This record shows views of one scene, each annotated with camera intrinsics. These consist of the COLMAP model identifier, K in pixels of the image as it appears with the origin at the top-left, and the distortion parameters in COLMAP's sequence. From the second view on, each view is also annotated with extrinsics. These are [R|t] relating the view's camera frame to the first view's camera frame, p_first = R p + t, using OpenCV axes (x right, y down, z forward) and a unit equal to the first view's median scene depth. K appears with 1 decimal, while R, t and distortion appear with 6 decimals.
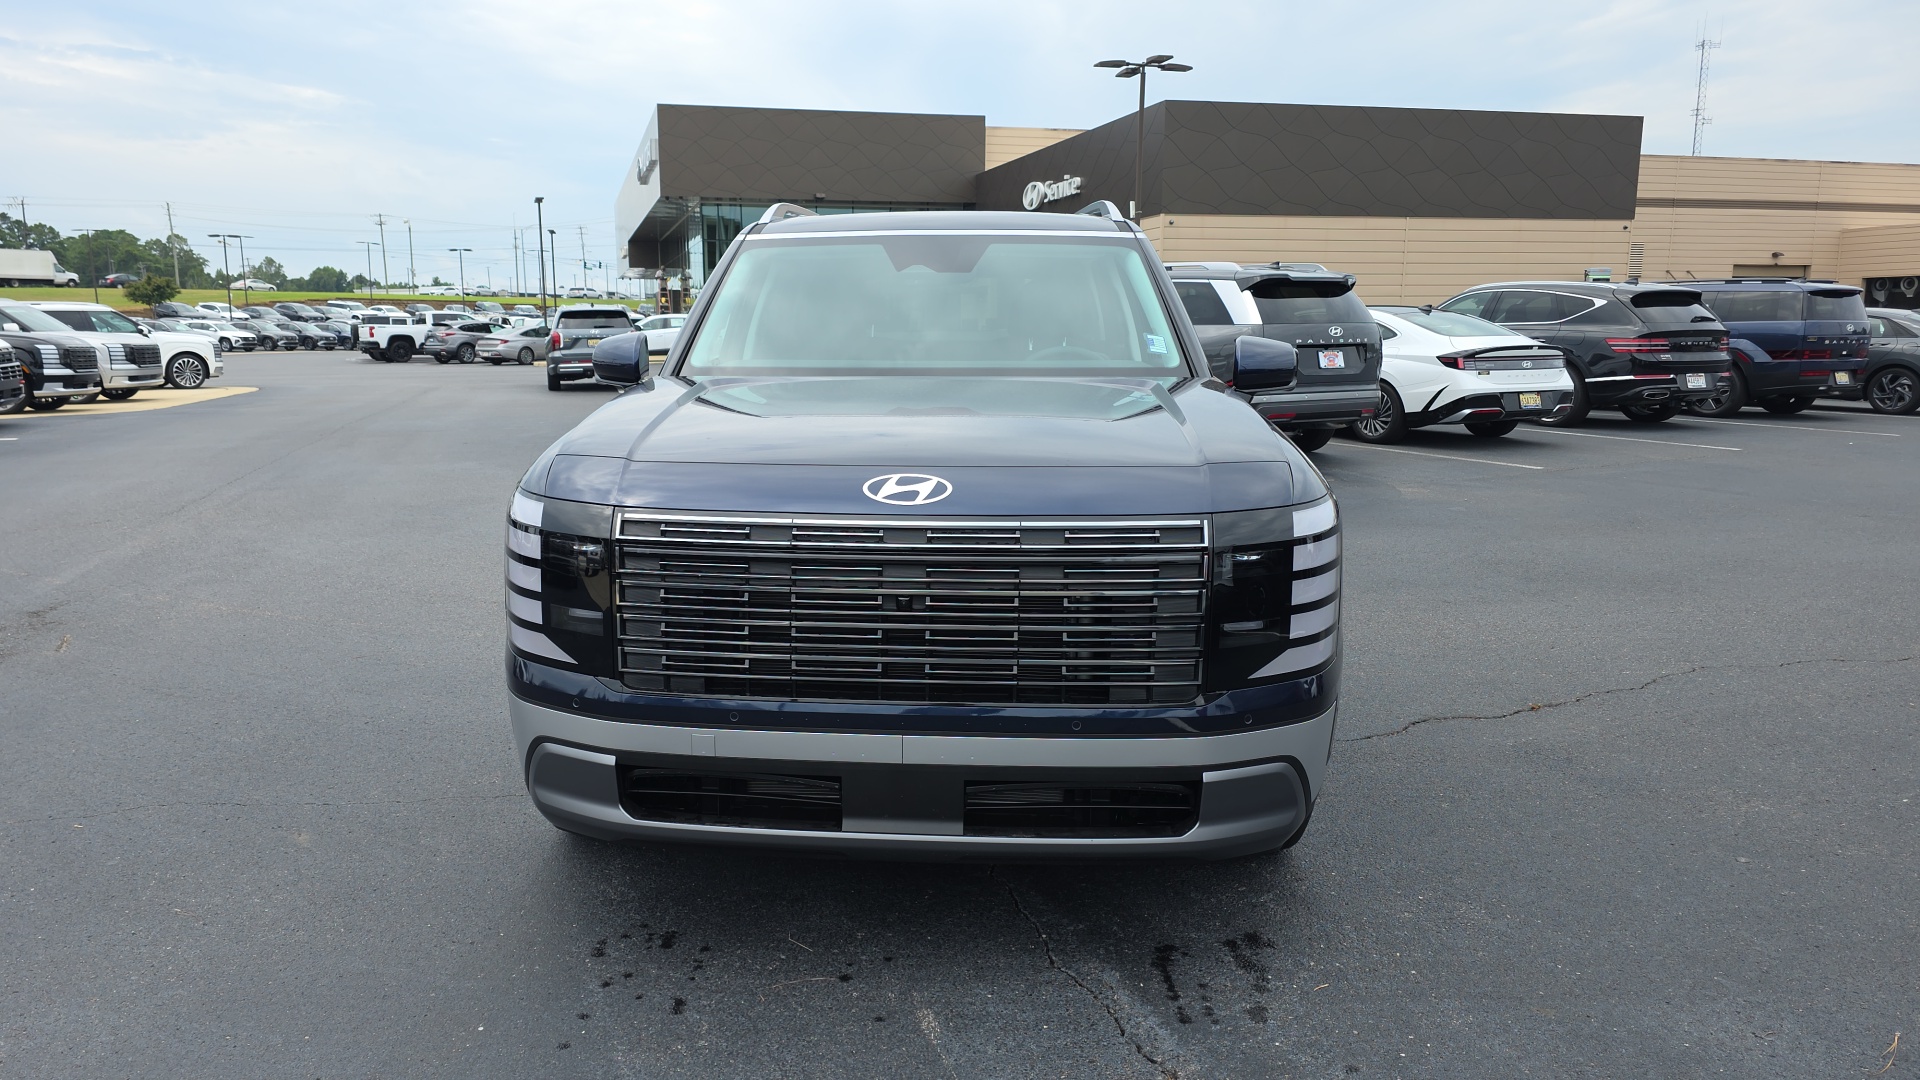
lens RADIAL K [[1305.7, 0, 960.0], [0, 1305.7, 540.0], [0, 0, 1]] dist [0.080837, -0.167521]
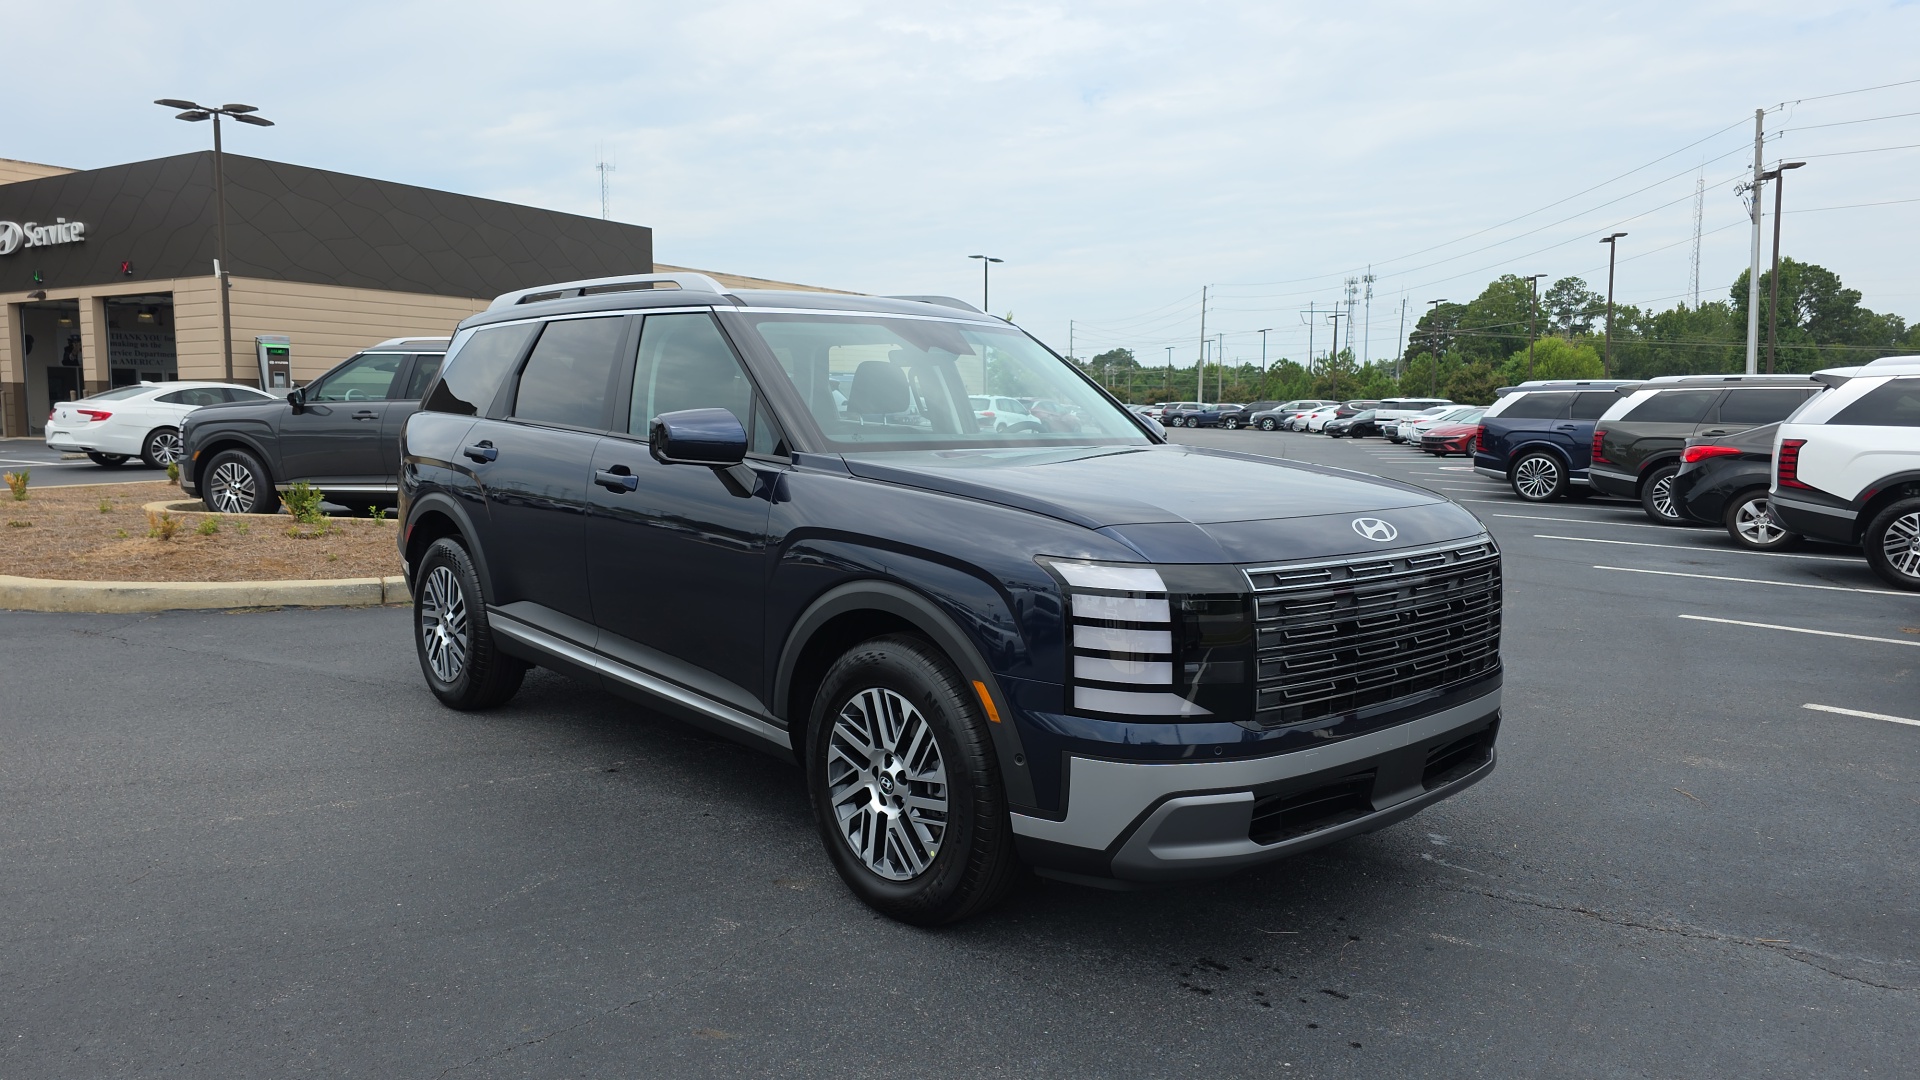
lens RADIAL K [[1250.4, 0, 911.2], [0, 1250.4, 537.1], [0, 0, 1]] dist [0.138669, -0.131351]
pose [[0.701266, -0.069998, 0.709455, -0.175713], [0.109072, 0.993986, -0.009742, -0.009927], [-0.704506, 0.084214, 0.704683, 0.063891]]
